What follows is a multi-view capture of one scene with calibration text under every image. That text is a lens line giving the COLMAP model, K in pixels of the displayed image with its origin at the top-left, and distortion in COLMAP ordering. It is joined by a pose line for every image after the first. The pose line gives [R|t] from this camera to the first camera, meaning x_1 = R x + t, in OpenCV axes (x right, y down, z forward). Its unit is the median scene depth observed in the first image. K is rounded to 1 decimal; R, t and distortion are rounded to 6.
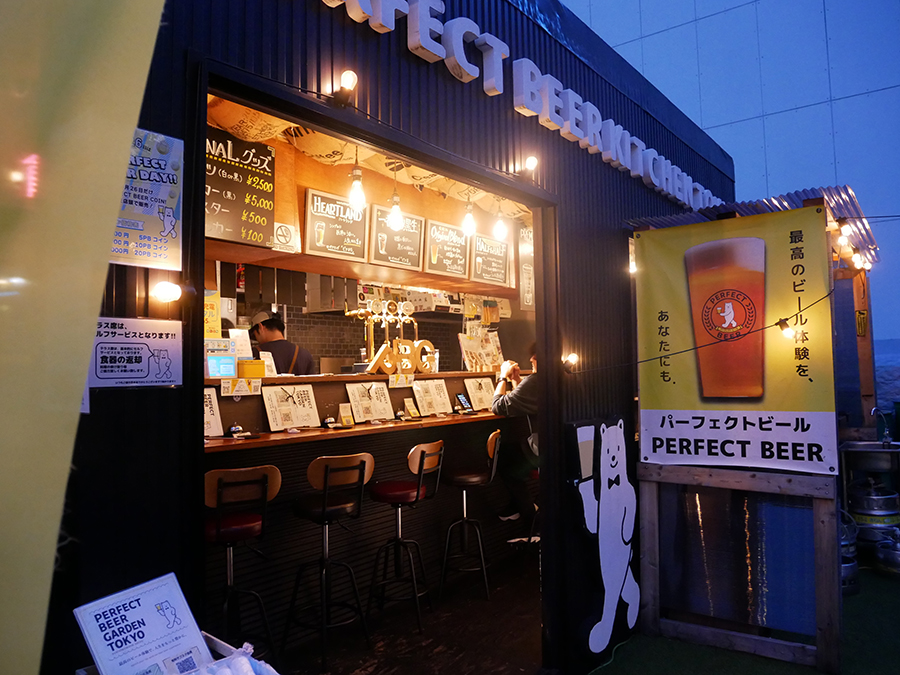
lens RADIAL K [[647.2, 0, 450.0], [0, 647.2, 337.5], [0, 0, 1]] dist [-0.042983, 0.002497]
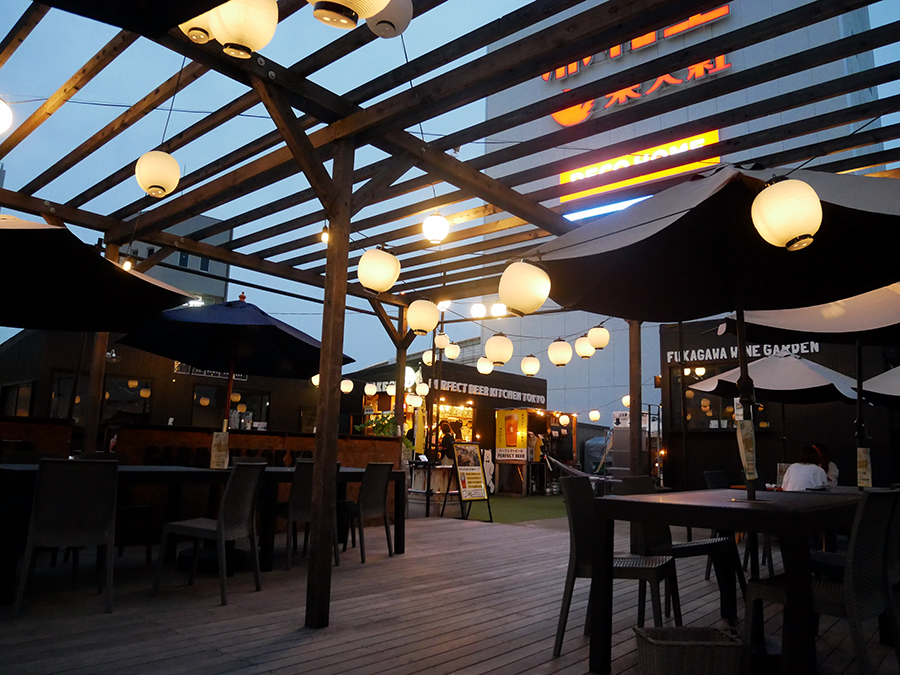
lens RADIAL K [[652.3, 0, 450.0], [0, 652.3, 337.5], [0, 0, 1]] dist [-0.002587, -0.006497]
pose [[0.997818, 0.035281, -0.055810, 0.211336], [-0.041246, 0.993119, -0.109603, -0.171190], [0.051559, 0.111666, 0.992407, -4.252776]]
